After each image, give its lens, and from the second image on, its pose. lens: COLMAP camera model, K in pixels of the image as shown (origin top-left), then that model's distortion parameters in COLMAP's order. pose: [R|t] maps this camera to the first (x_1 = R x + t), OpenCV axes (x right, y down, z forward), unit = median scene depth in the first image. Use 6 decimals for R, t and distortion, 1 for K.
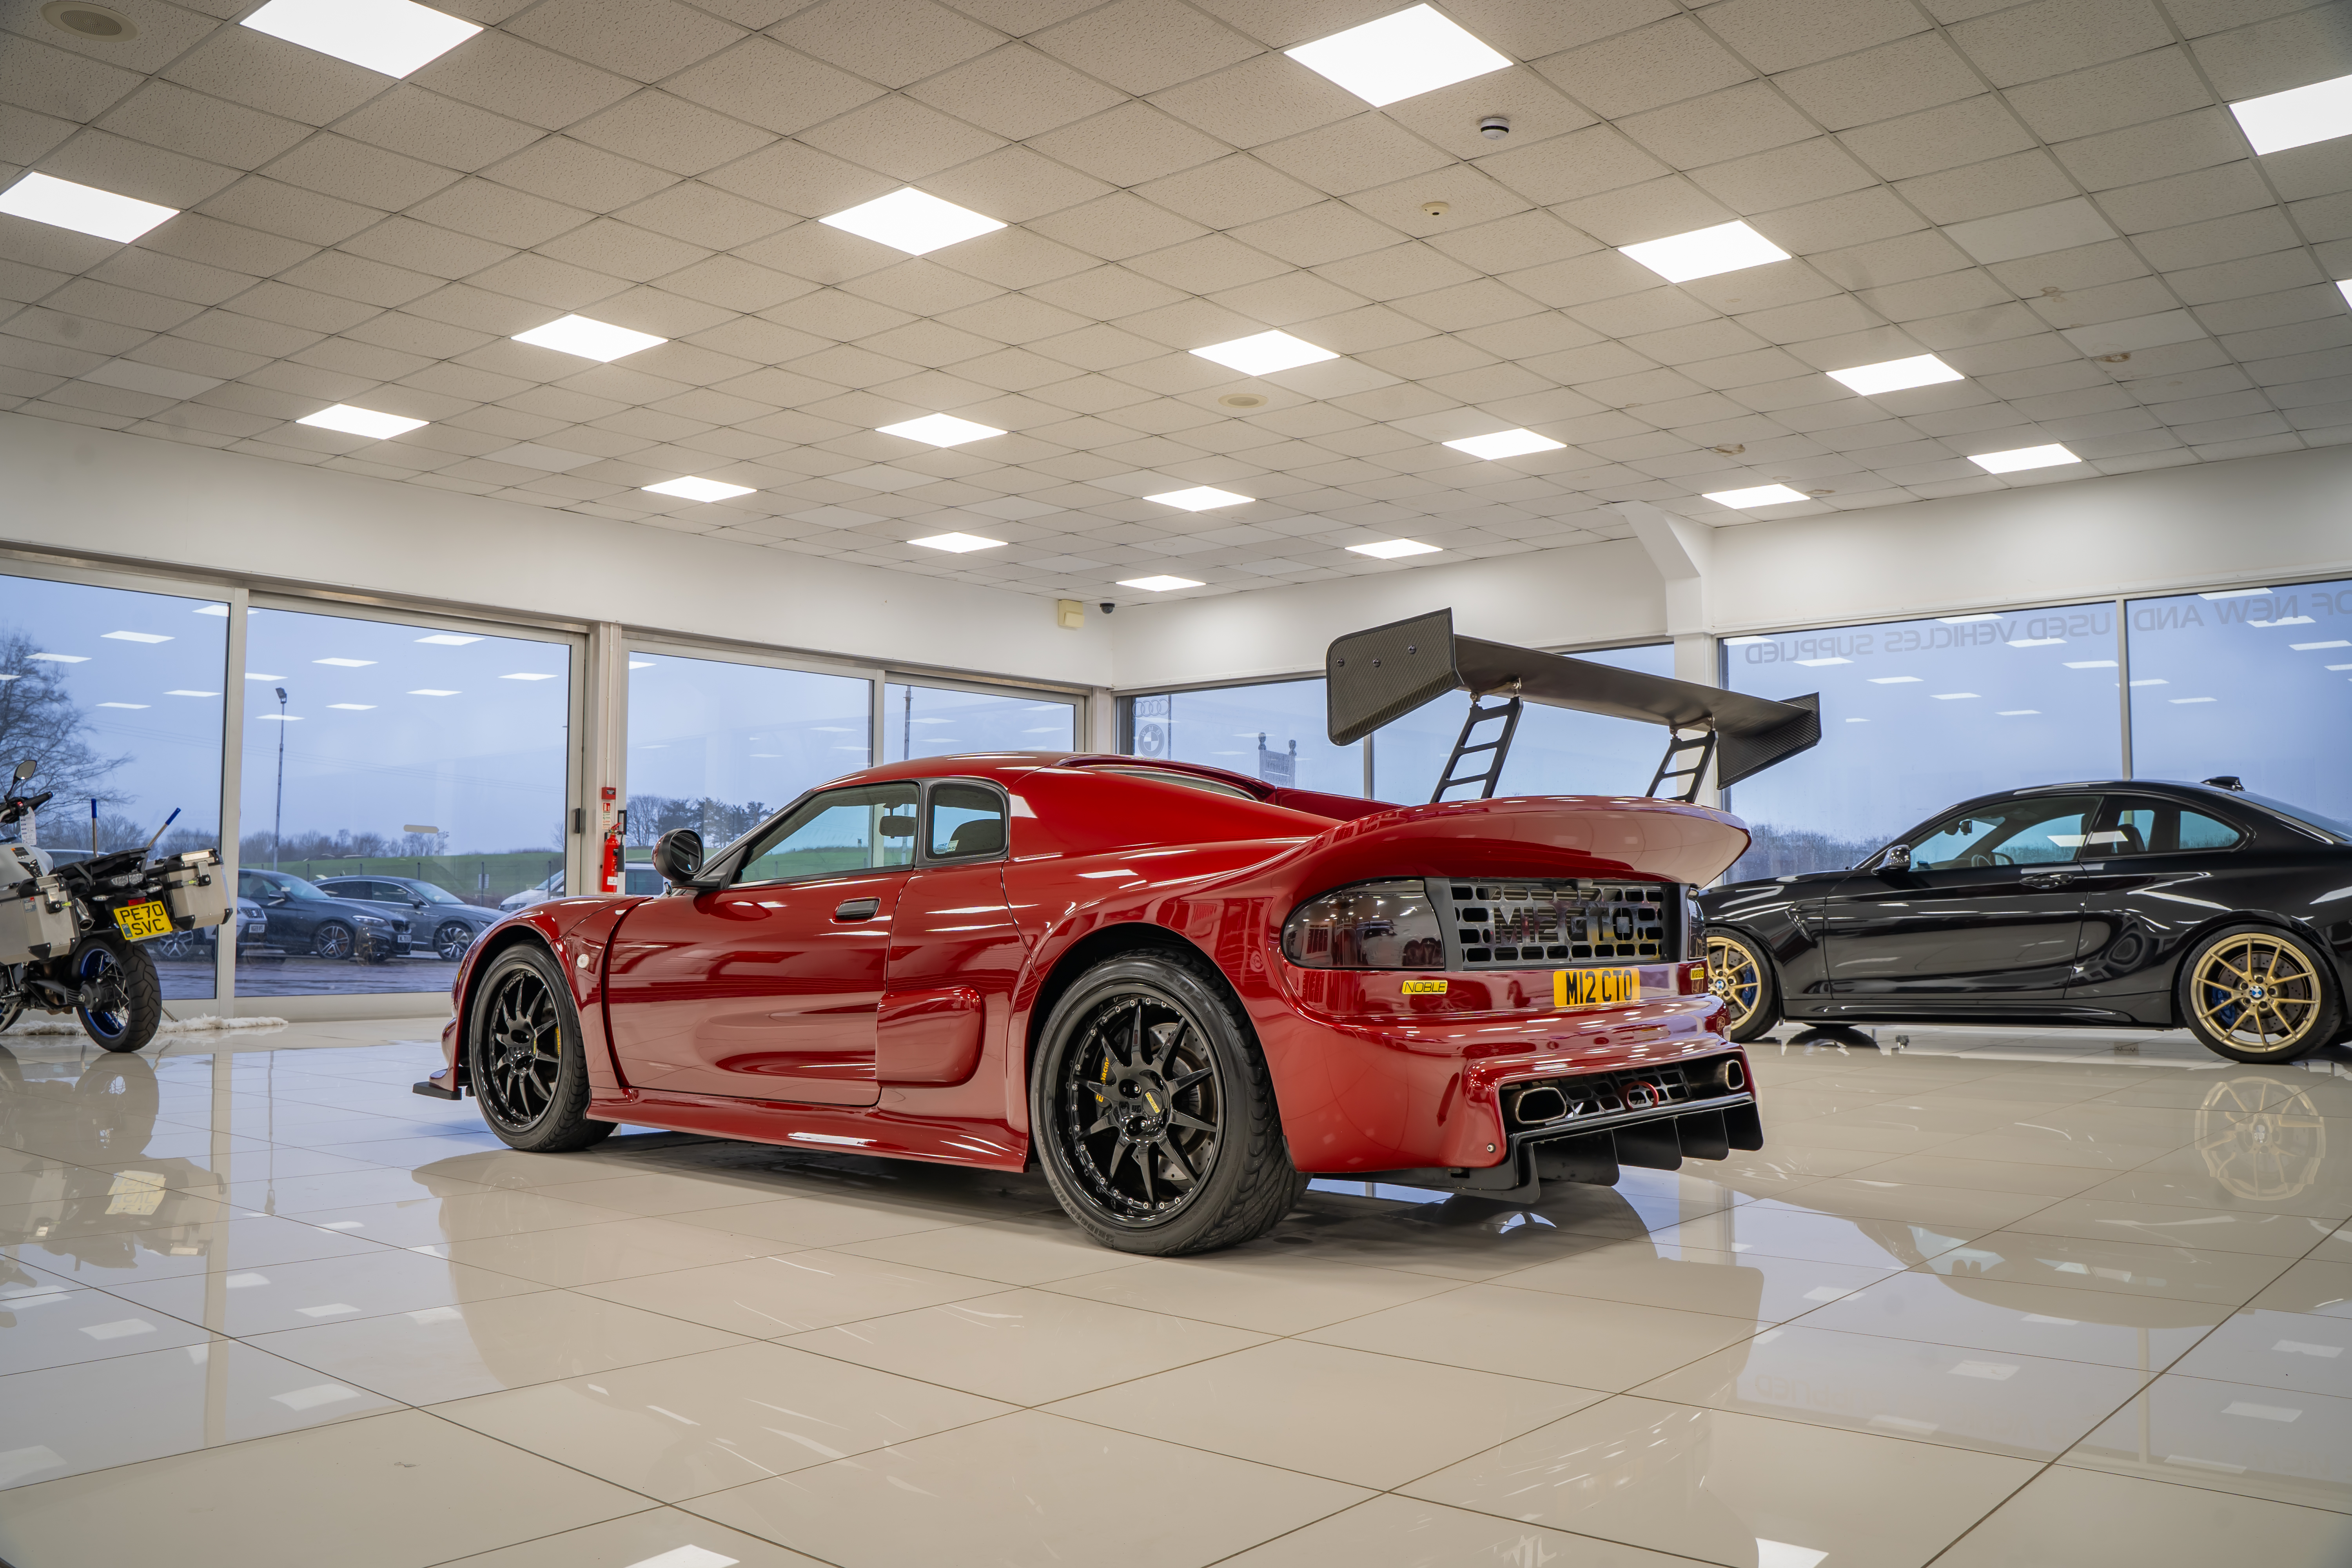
lens RADIAL K [[1912.7, 0, 1161.1], [0, 1912.7, 770.5], [0, 0, 1]] dist [-0.046707, 0.020249]
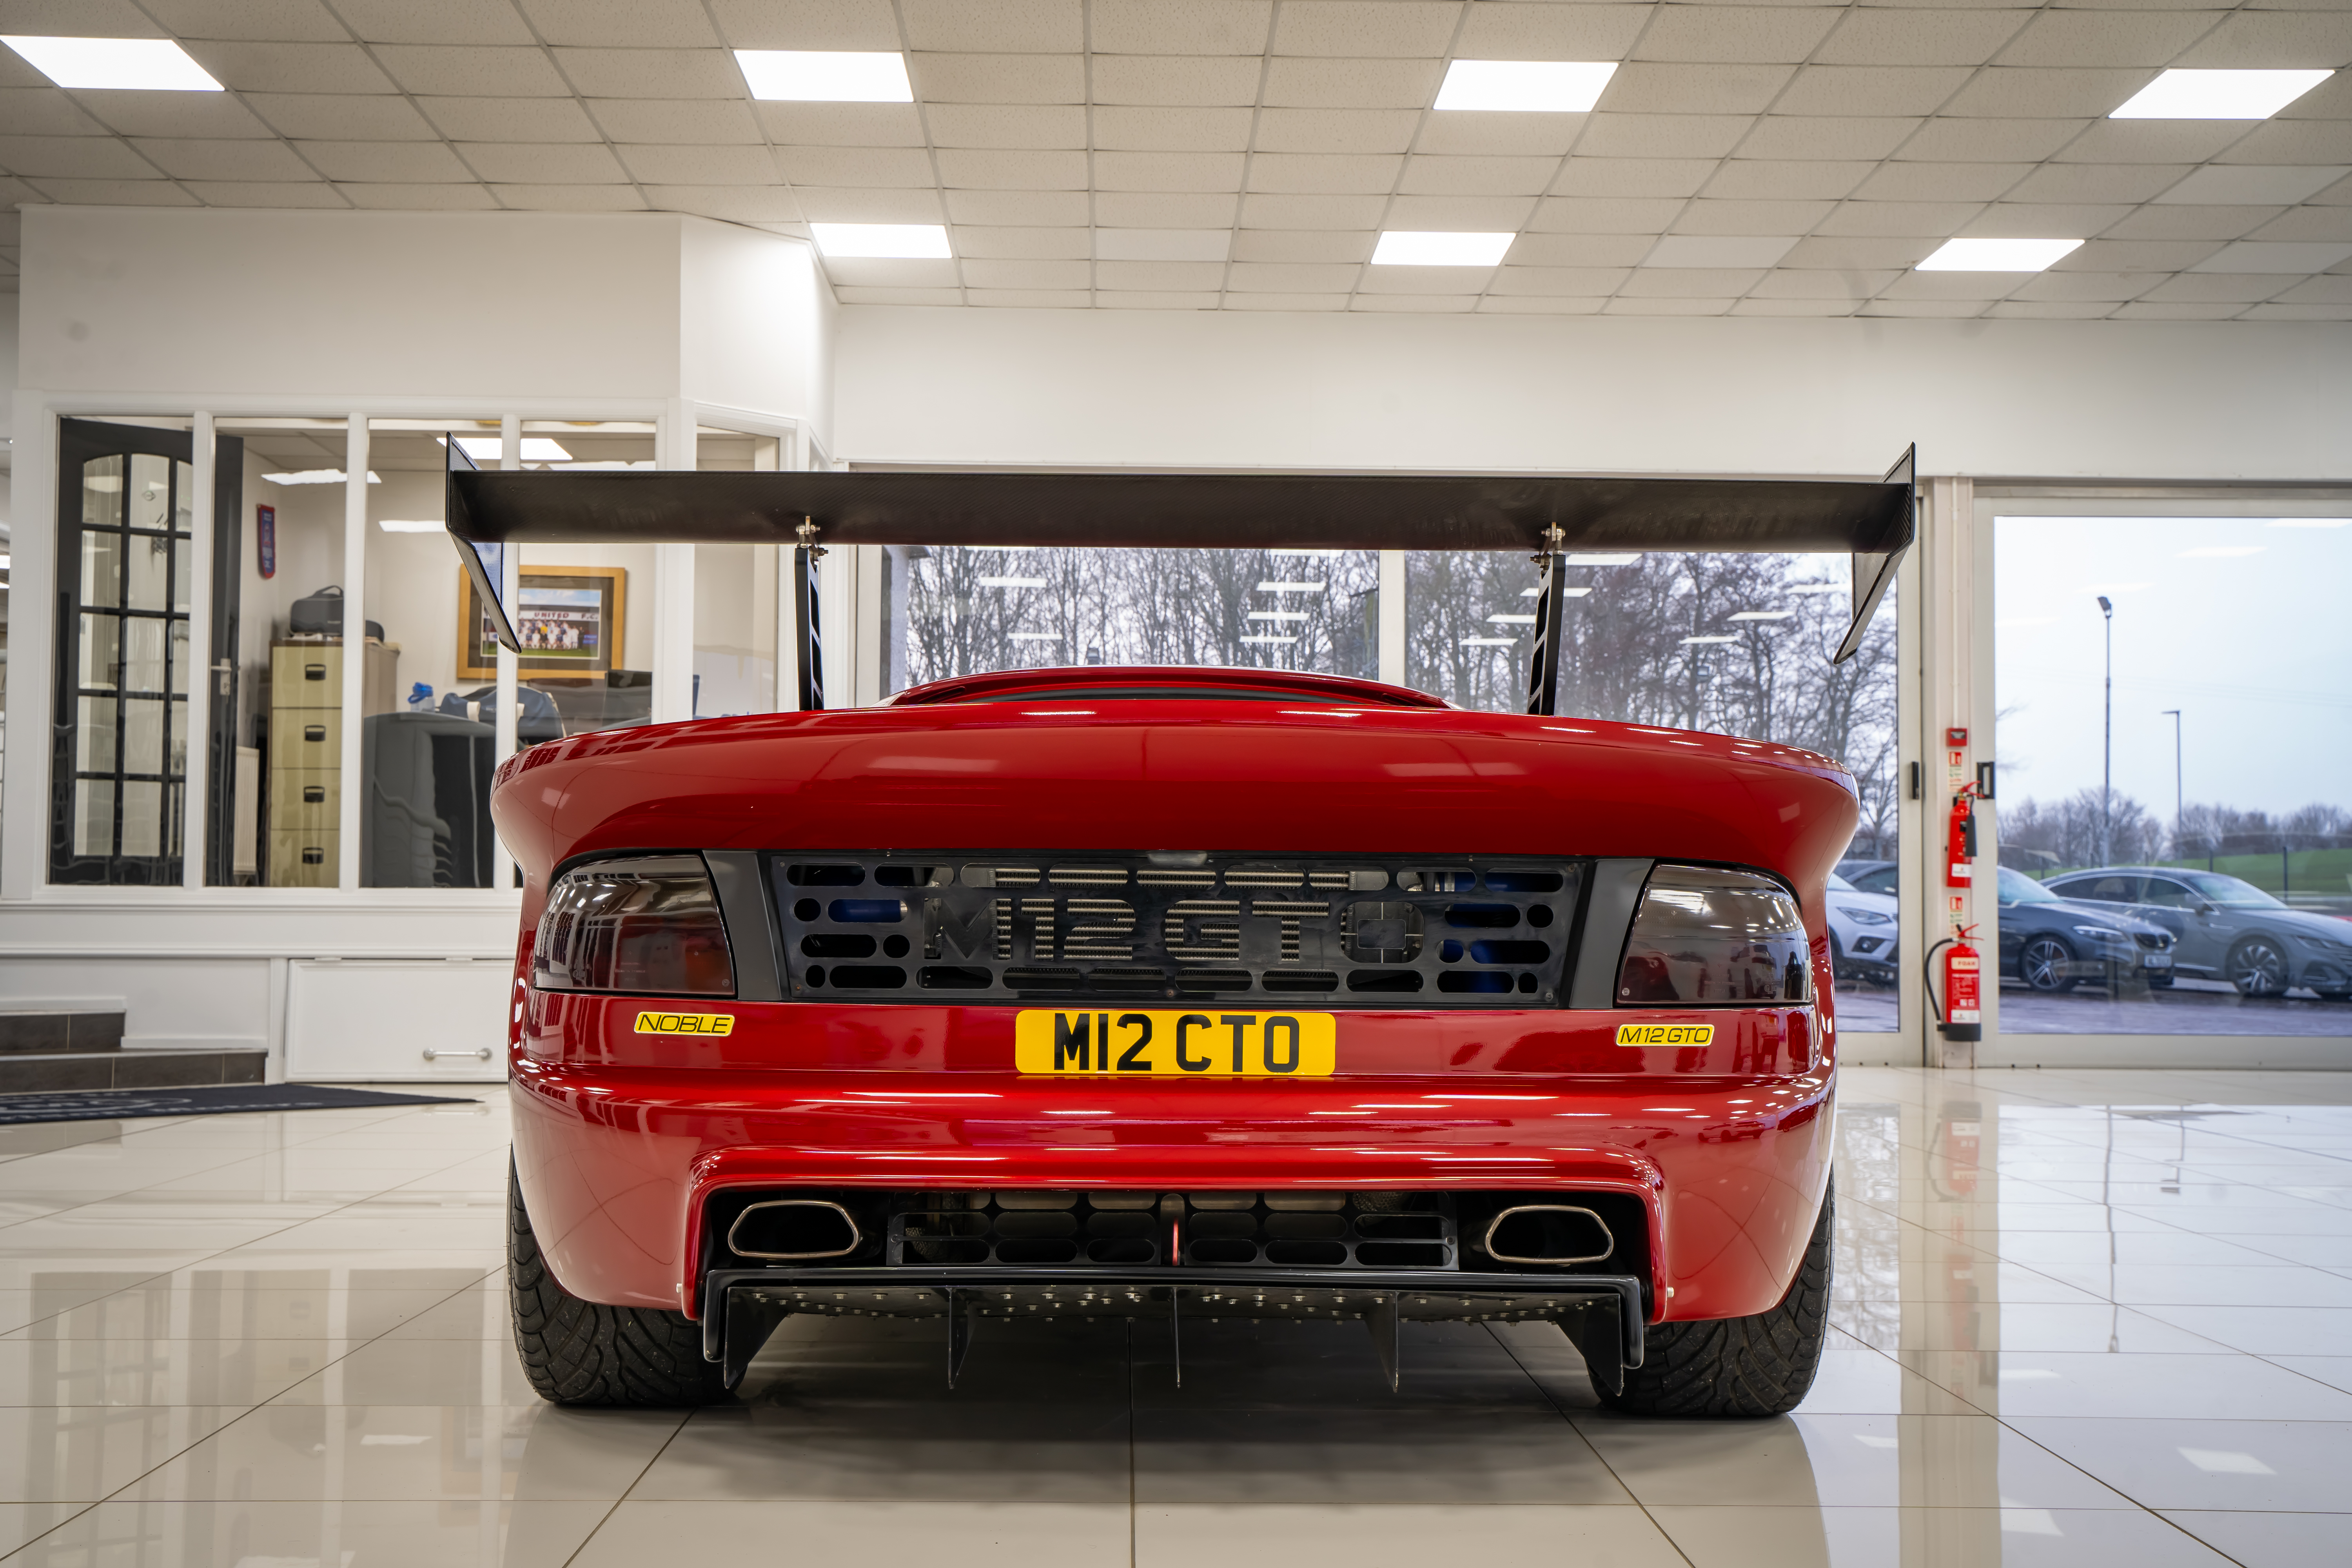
lens RADIAL K [[2890.1, 0, 1166.9], [0, 2890.1, 773.1], [0, 0, 1]] dist [-0.005528, 0.000000]
pose [[0.673138, -0.031808, -0.738832, 0.343125], [0.047037, 0.998893, -0.000149, 0.013923], [0.738019, -0.034652, 0.673889, 0.173264]]
